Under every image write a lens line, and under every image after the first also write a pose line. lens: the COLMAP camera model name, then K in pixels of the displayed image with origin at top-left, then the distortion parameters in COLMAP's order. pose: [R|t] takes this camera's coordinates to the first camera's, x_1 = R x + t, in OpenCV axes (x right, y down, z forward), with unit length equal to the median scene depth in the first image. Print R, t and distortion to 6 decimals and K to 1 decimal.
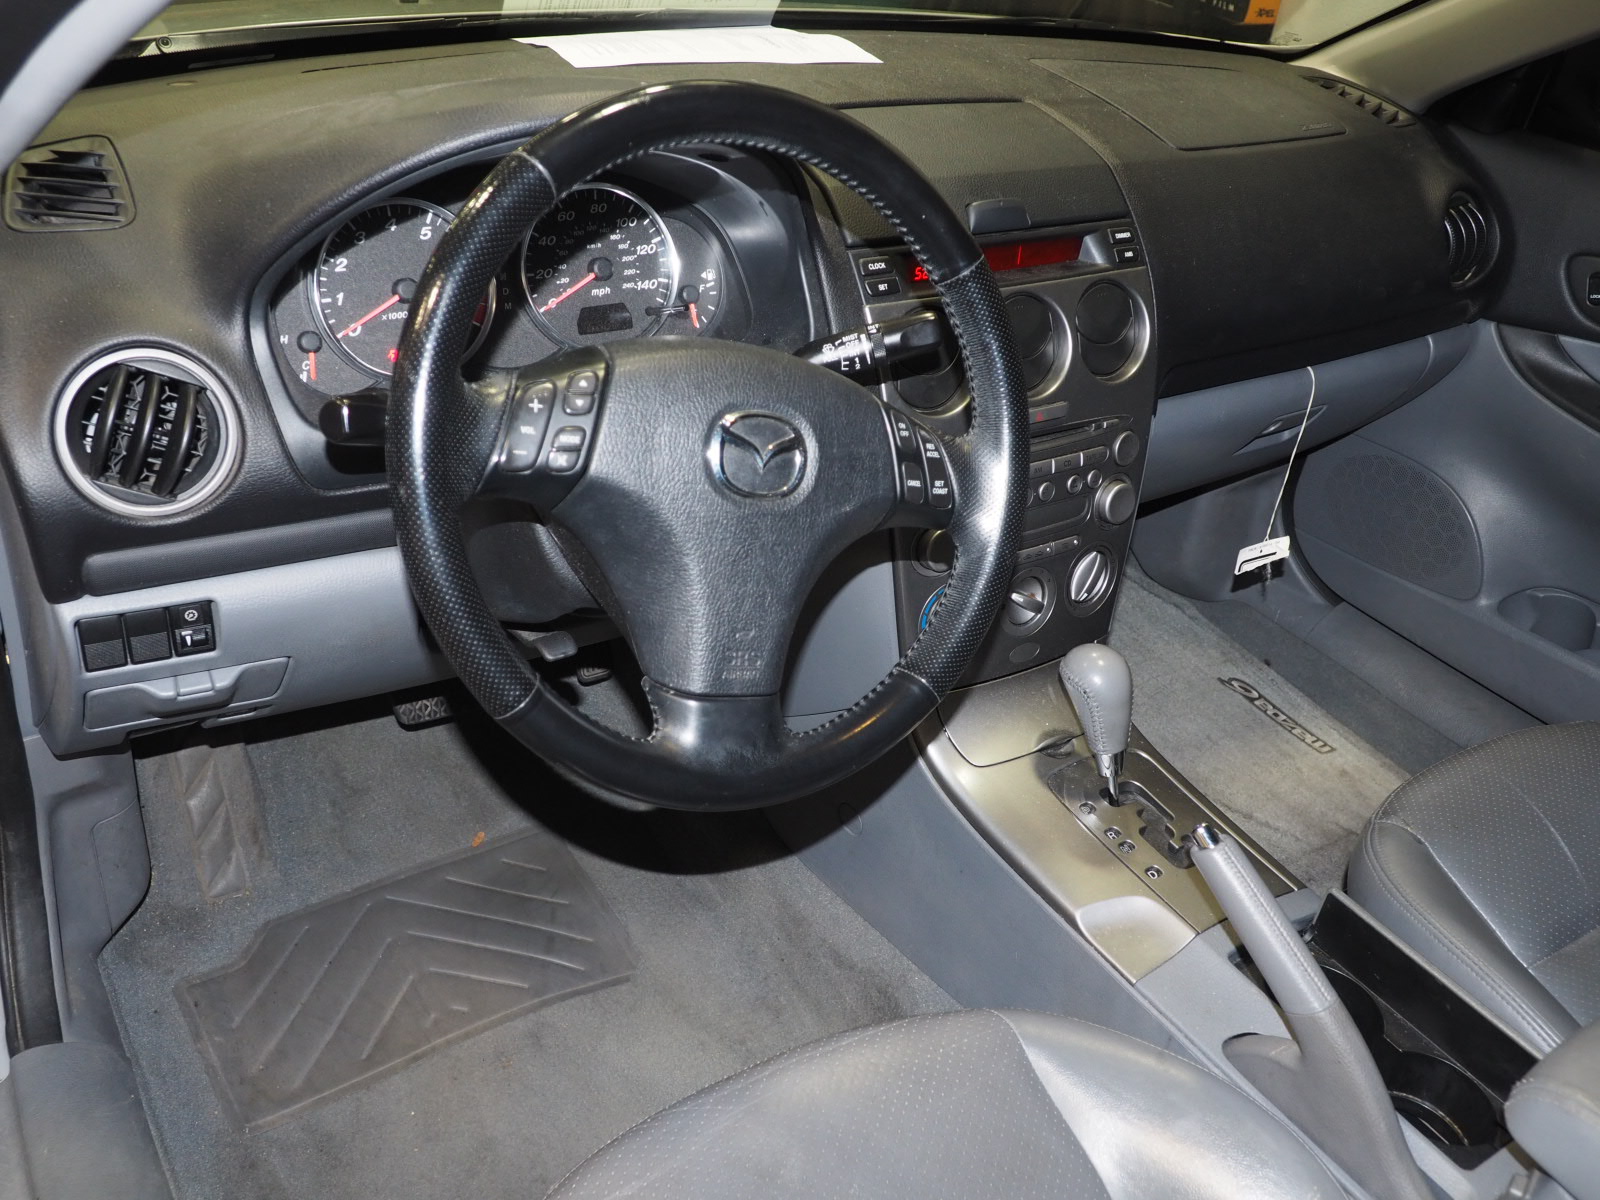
lens RADIAL K [[1445.4, 0, 797.6], [0, 1445.4, 589.0], [0, 0, 1]] dist [-0.022190, -0.003237]
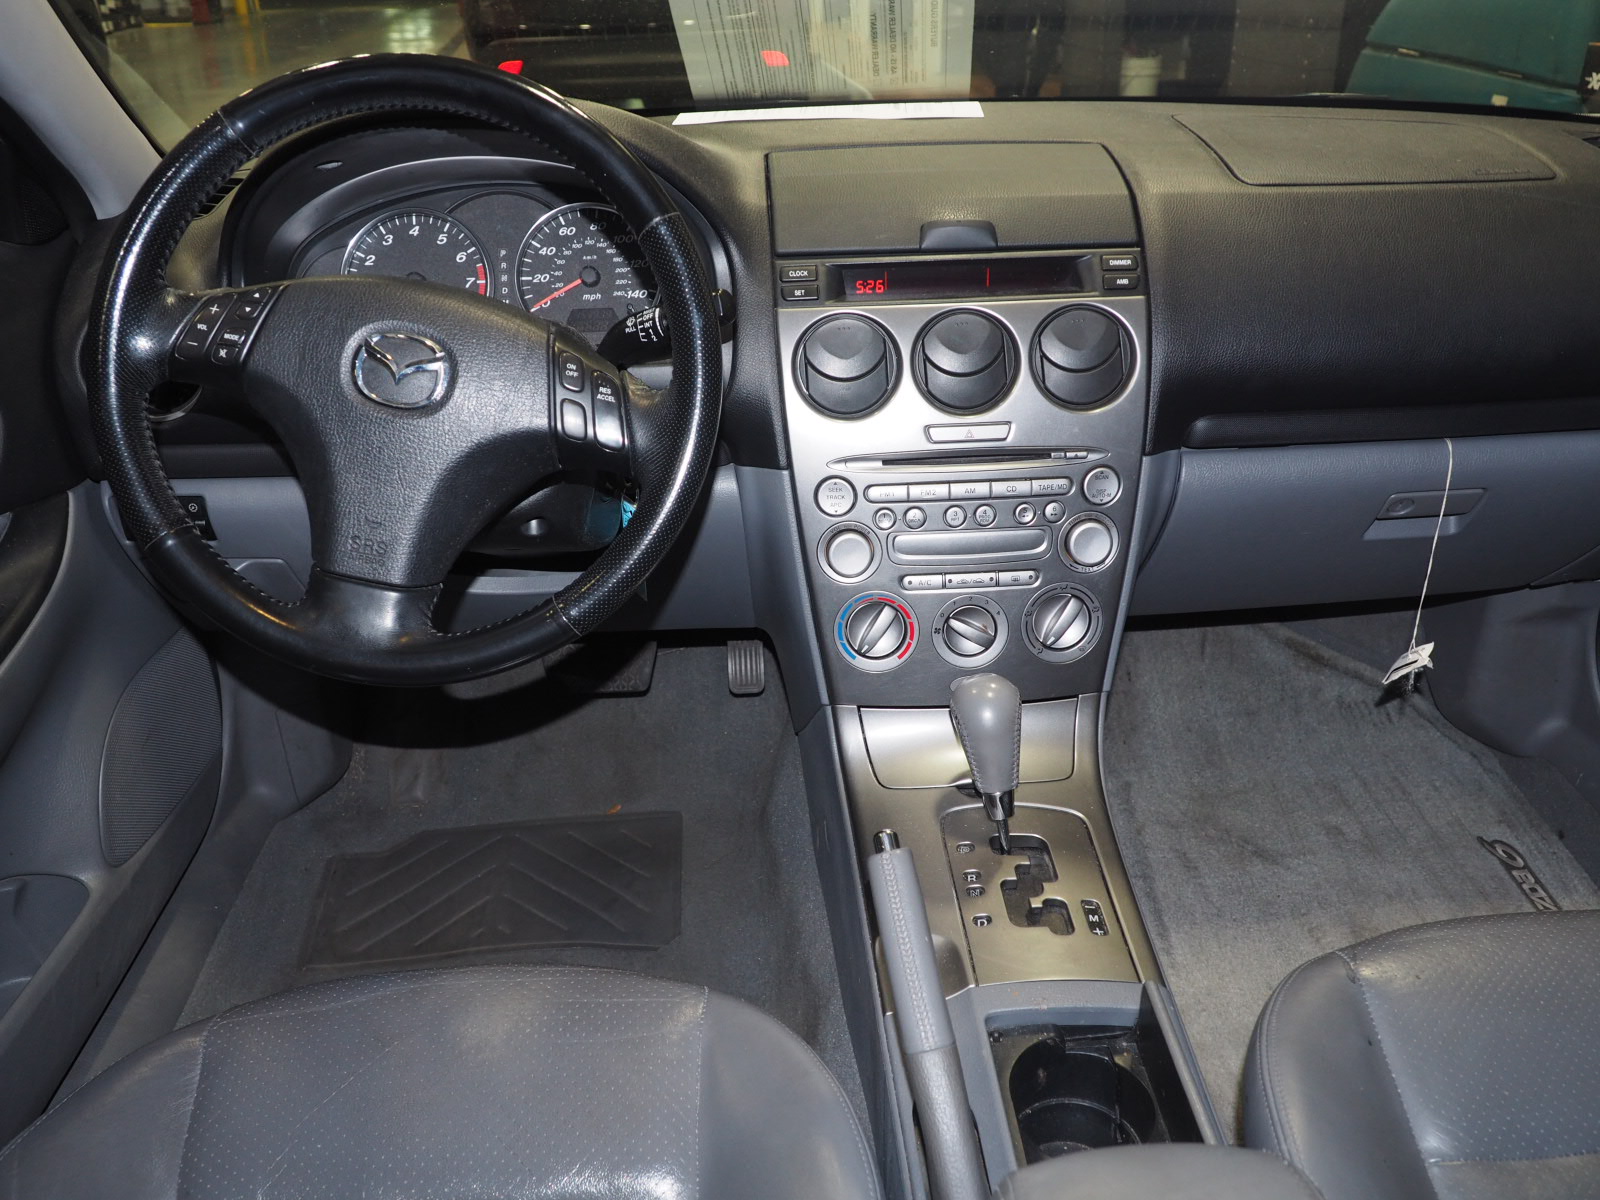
lens RADIAL K [[1375.2, 0, 801.1], [0, 1375.2, 612.0], [0, 0, 1]] dist [-0.010118, -0.010573]
pose [[0.858554, 0.117895, -0.498984, 0.453865], [-0.168024, 0.984158, -0.056574, 0.059603], [0.484410, 0.132413, 0.864762, 0.124162]]
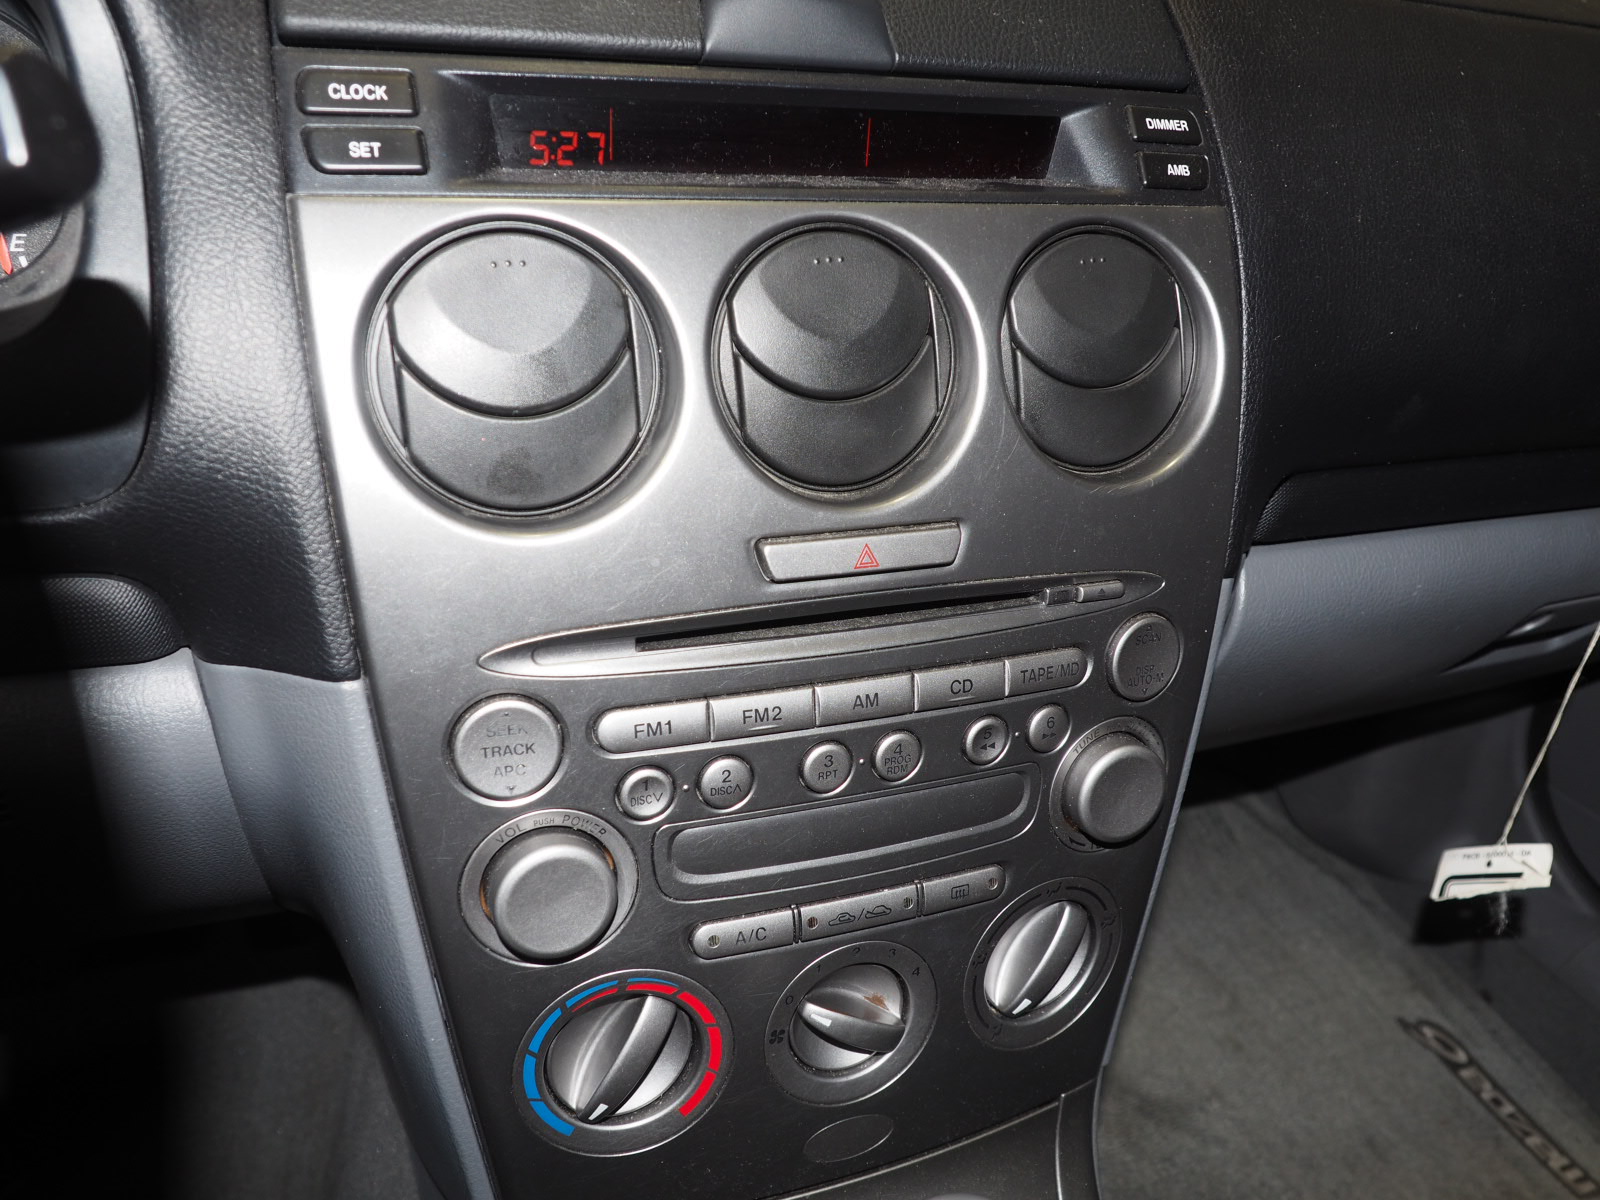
lens RADIAL K [[1280.2, 0, 808.1], [0, 1280.2, 603.8], [0, 0, 1]] dist [-0.003855, -0.021144]
pose [[0.980979, 0.078572, -0.177504, 0.174129], [-0.092519, 0.993126, -0.071700, -0.068113], [0.170650, 0.086758, 0.981505, 0.559658]]
